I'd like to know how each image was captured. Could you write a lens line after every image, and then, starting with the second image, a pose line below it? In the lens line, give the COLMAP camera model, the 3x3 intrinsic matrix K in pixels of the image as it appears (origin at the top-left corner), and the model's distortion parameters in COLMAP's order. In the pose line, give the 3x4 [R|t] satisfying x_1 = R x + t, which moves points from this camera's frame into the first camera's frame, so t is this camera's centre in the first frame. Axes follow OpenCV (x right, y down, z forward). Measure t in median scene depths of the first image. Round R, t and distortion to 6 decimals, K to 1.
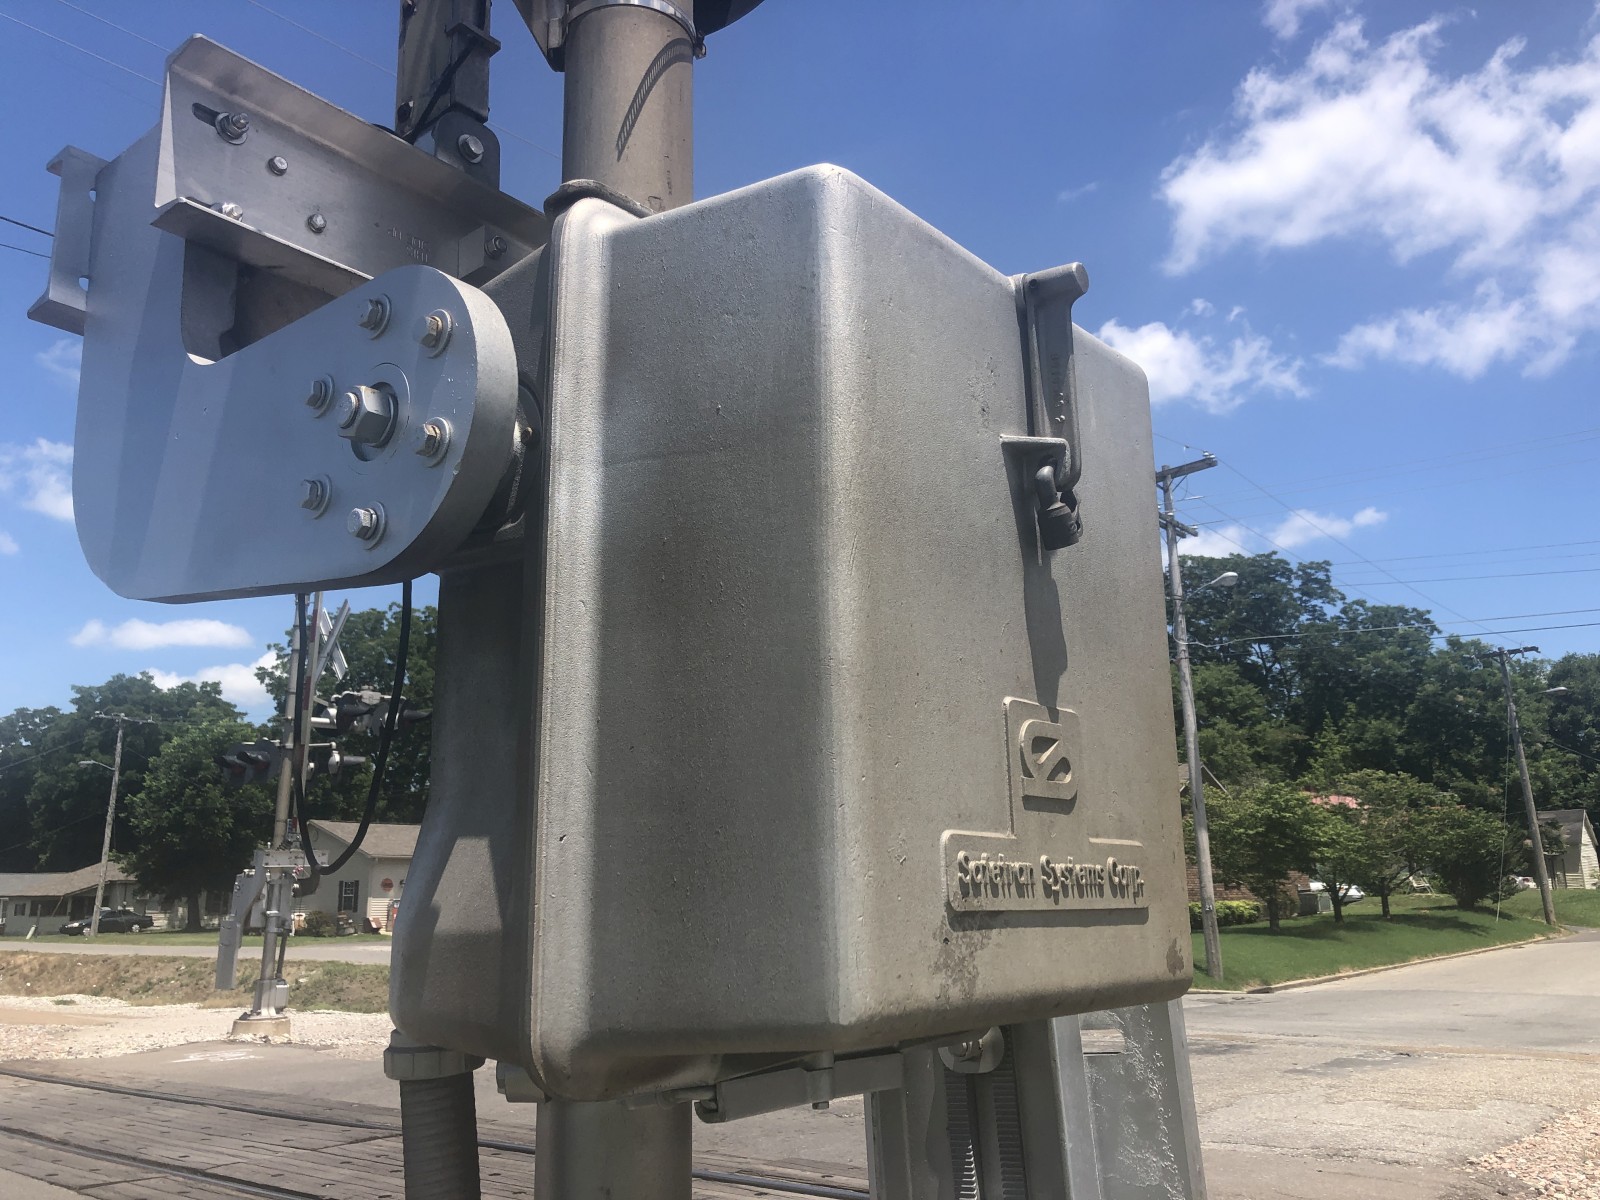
lens RADIAL K [[1295.8, 0, 791.9], [0, 1295.8, 602.2], [0, 0, 1]] dist [0.000989, 0.061090]
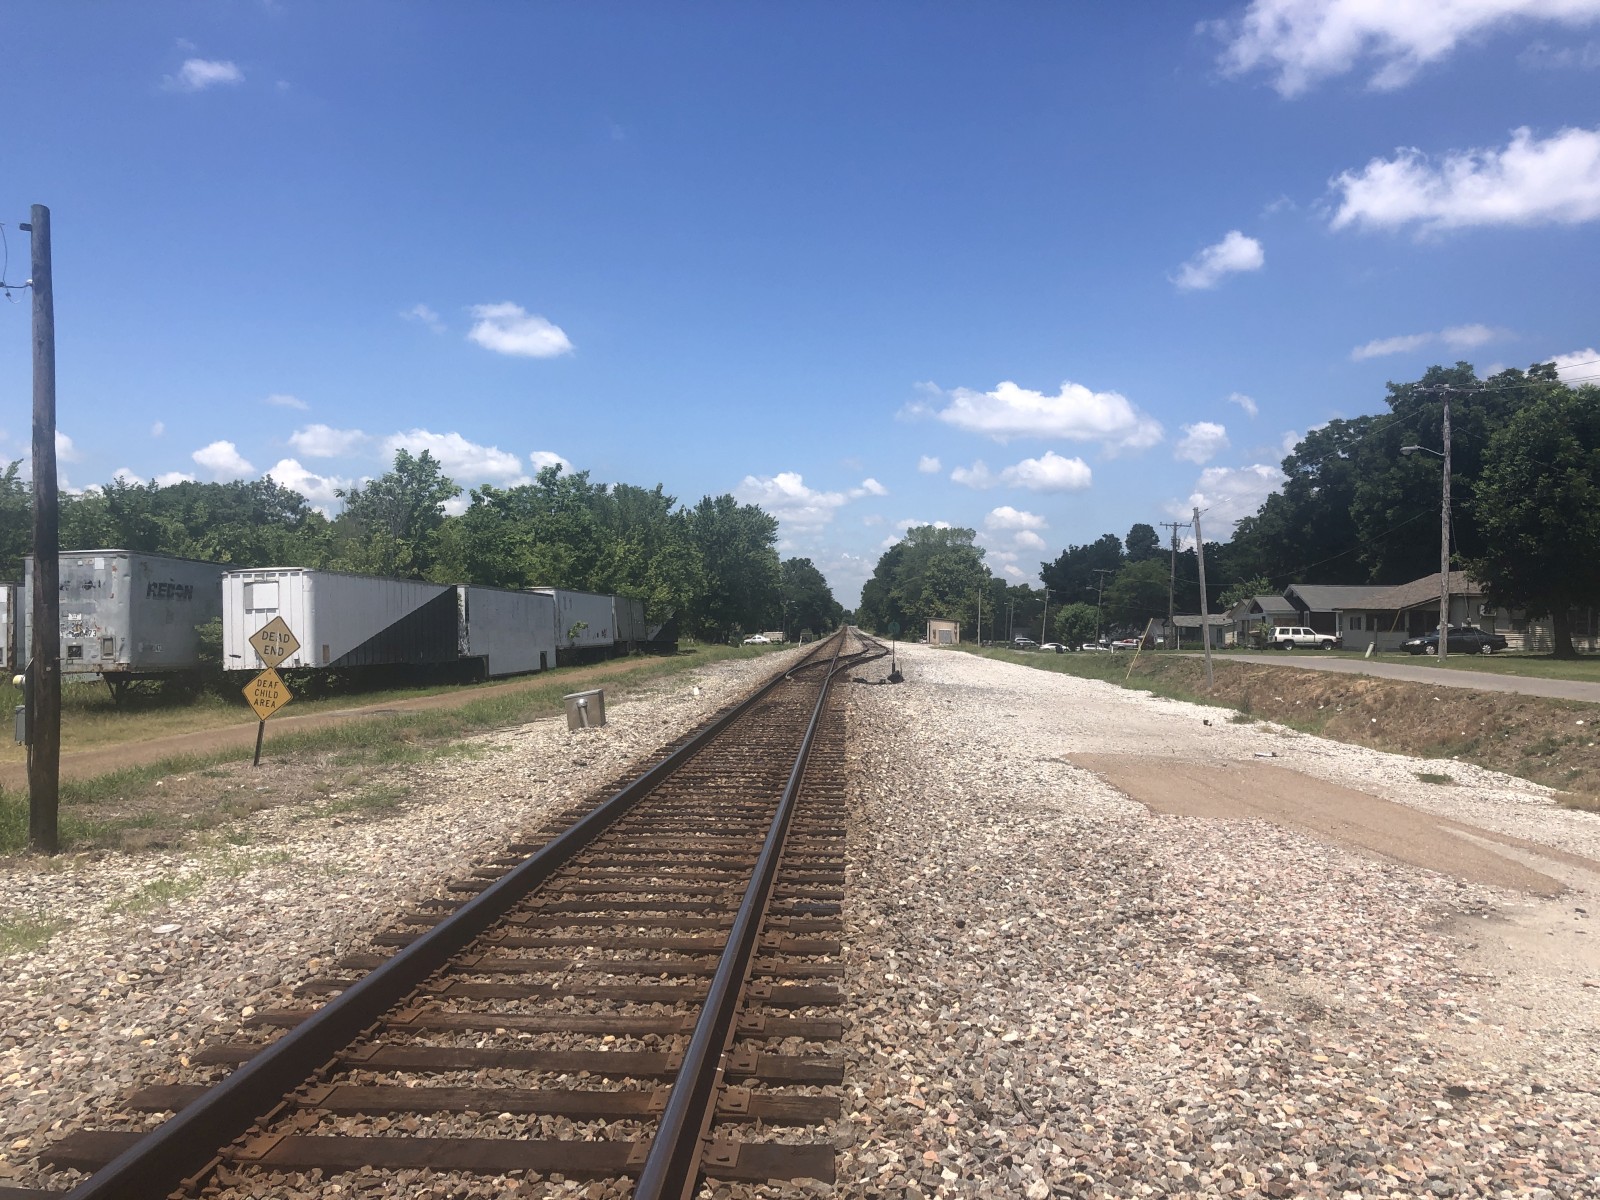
lens RADIAL K [[1295.8, 0, 791.9], [0, 1295.8, 602.2], [0, 0, 1]] dist [0.000989, 0.061090]
pose [[0.595414, 0.008444, -0.803374, -0.108539], [0.162181, 0.978096, 0.130480, 0.043568], [0.786879, -0.207982, 0.581003, 0.188637]]
